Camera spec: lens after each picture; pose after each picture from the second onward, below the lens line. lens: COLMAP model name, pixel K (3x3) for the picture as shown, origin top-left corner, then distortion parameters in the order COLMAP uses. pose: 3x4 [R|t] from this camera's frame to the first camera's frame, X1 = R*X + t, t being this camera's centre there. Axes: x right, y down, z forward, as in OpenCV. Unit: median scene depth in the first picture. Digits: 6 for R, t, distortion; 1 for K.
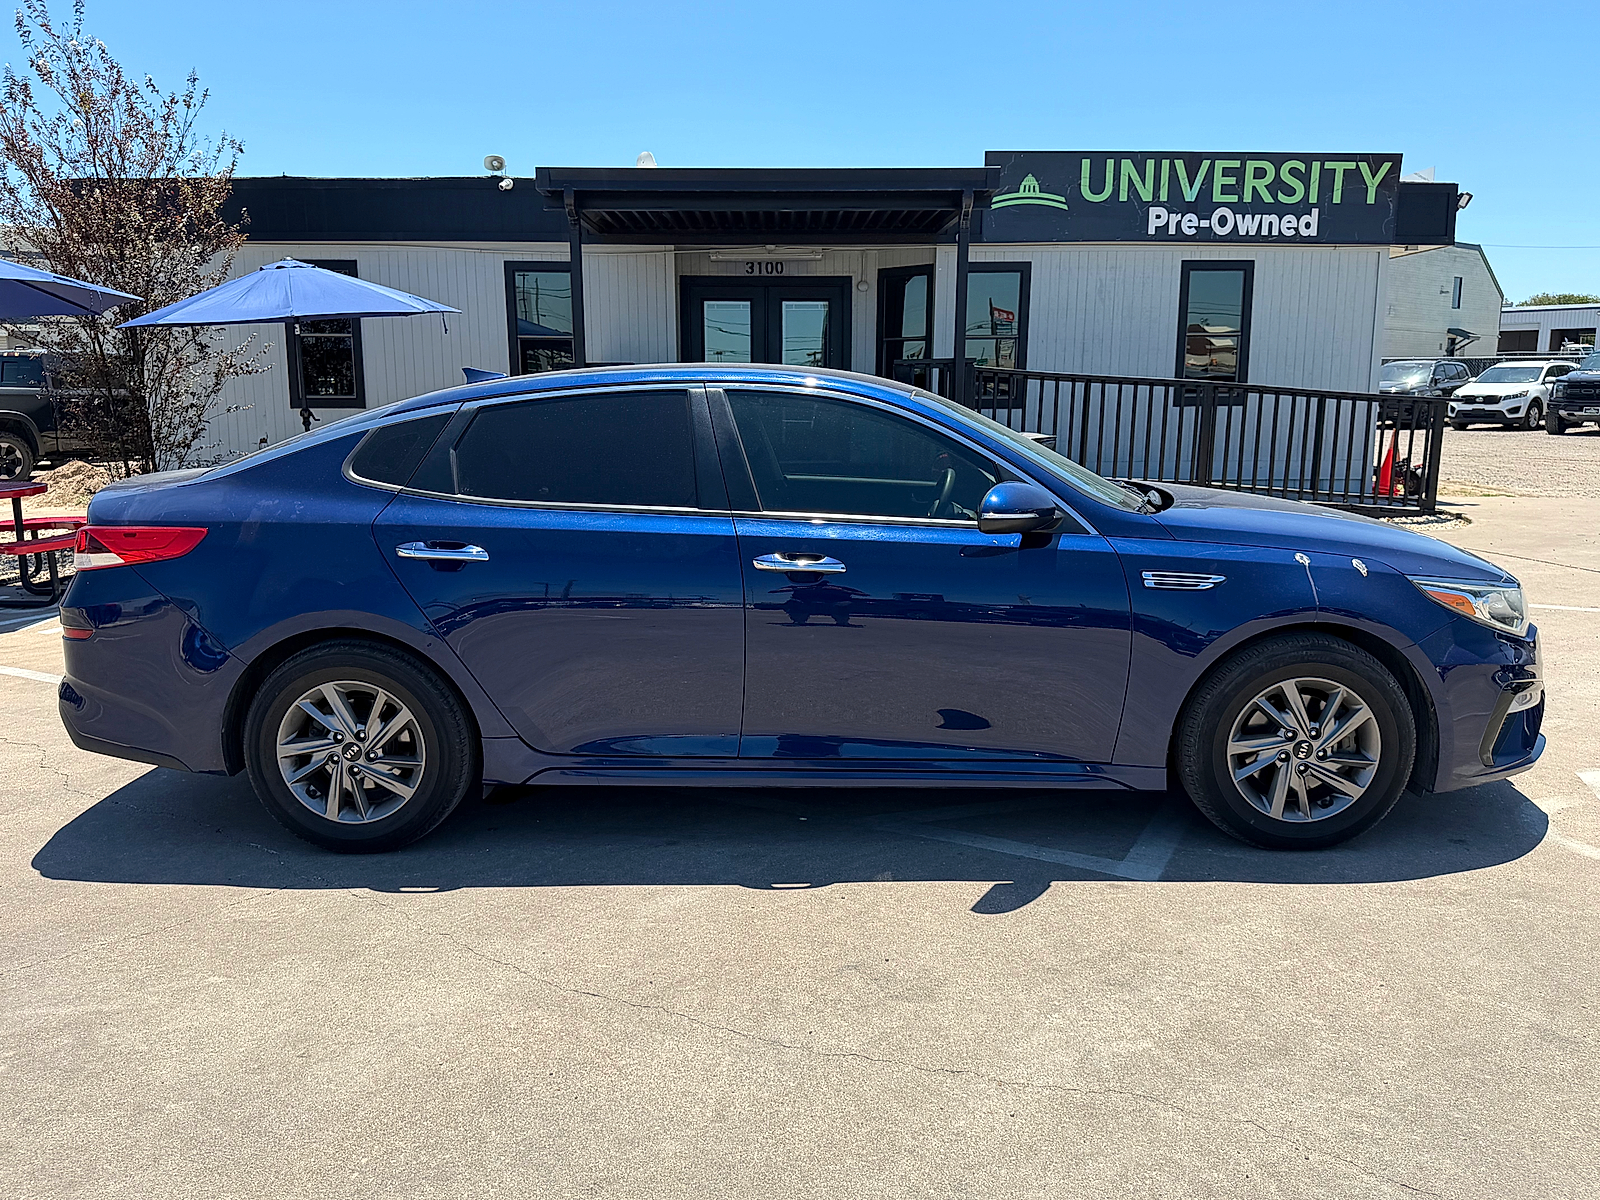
lens RADIAL K [[1212.7, 0, 800.0], [0, 1212.7, 600.0], [0, 0, 1]] dist [-0.038546, -0.003509]
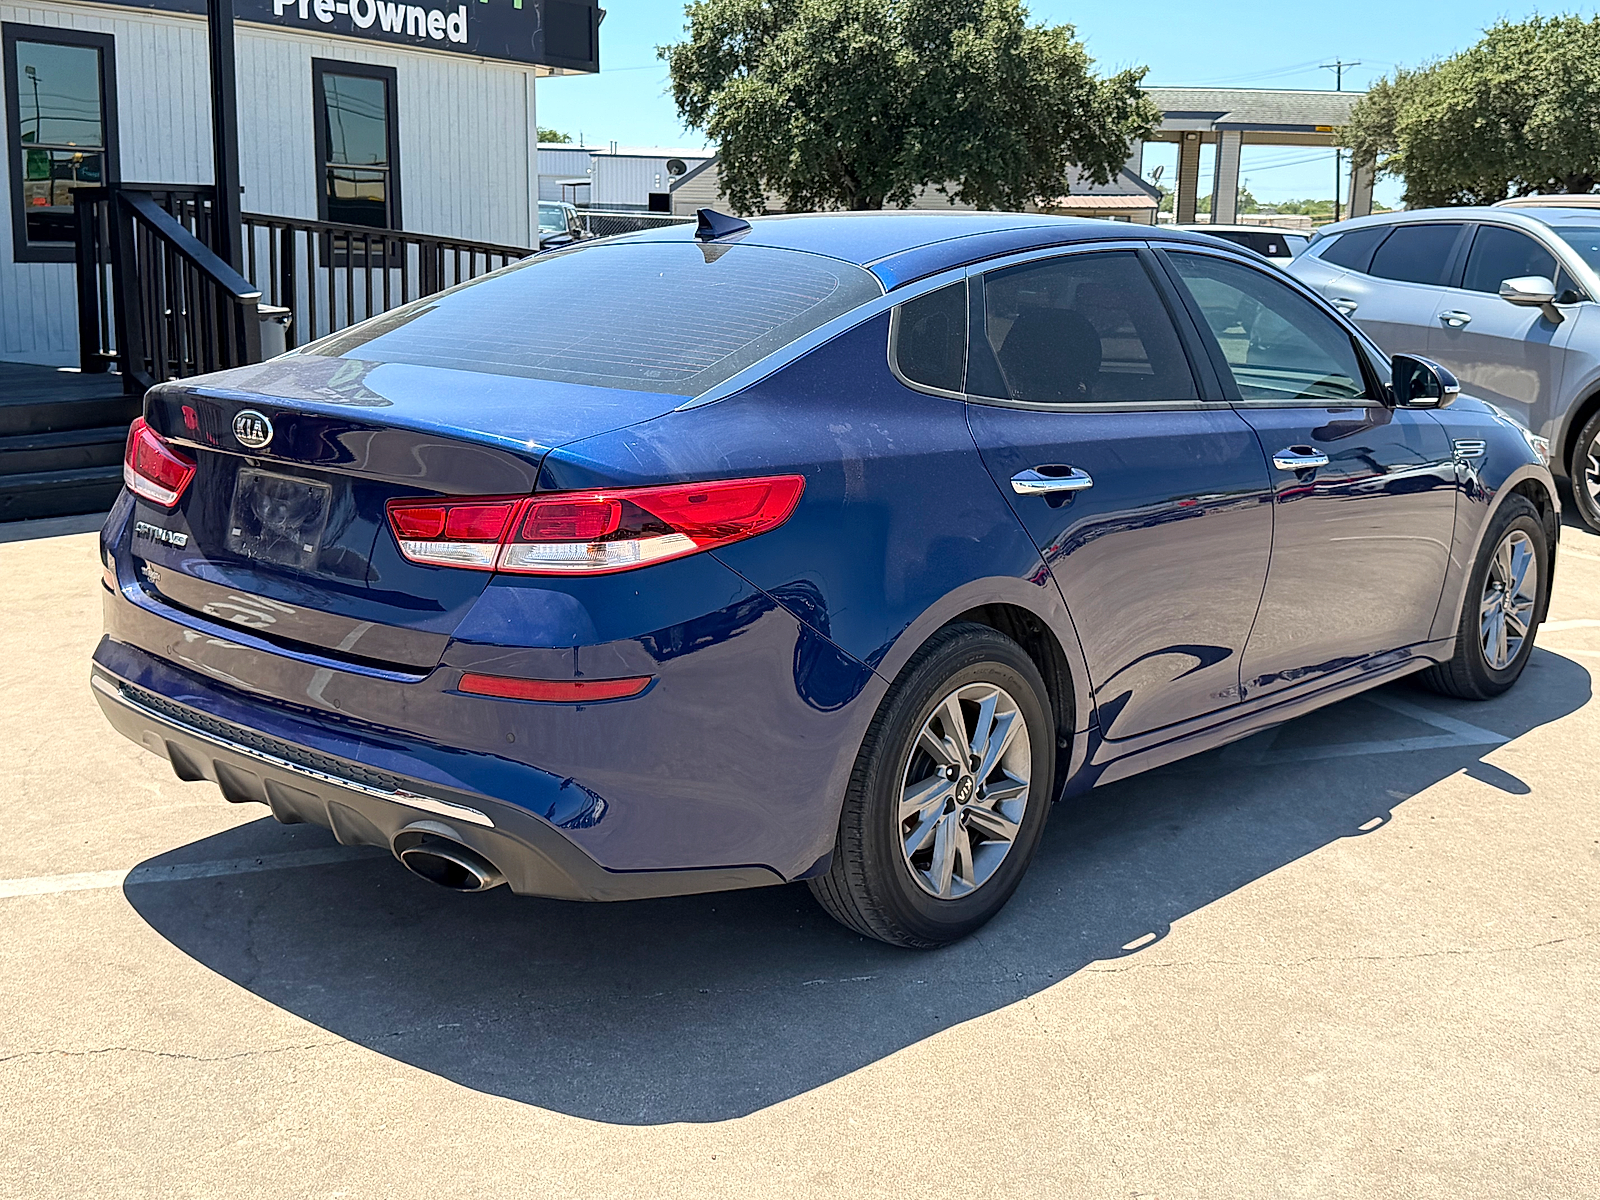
lens RADIAL K [[1774.0, 0, 800.0], [0, 1774.0, 600.0], [0, 0, 1]] dist [0.002120, 0.000941]
pose [[0.655640, -0.115573, 0.746176, -0.308462], [0.093060, 0.993051, 0.072042, -0.015767], [-0.749317, 0.022206, 0.661839, 0.109380]]
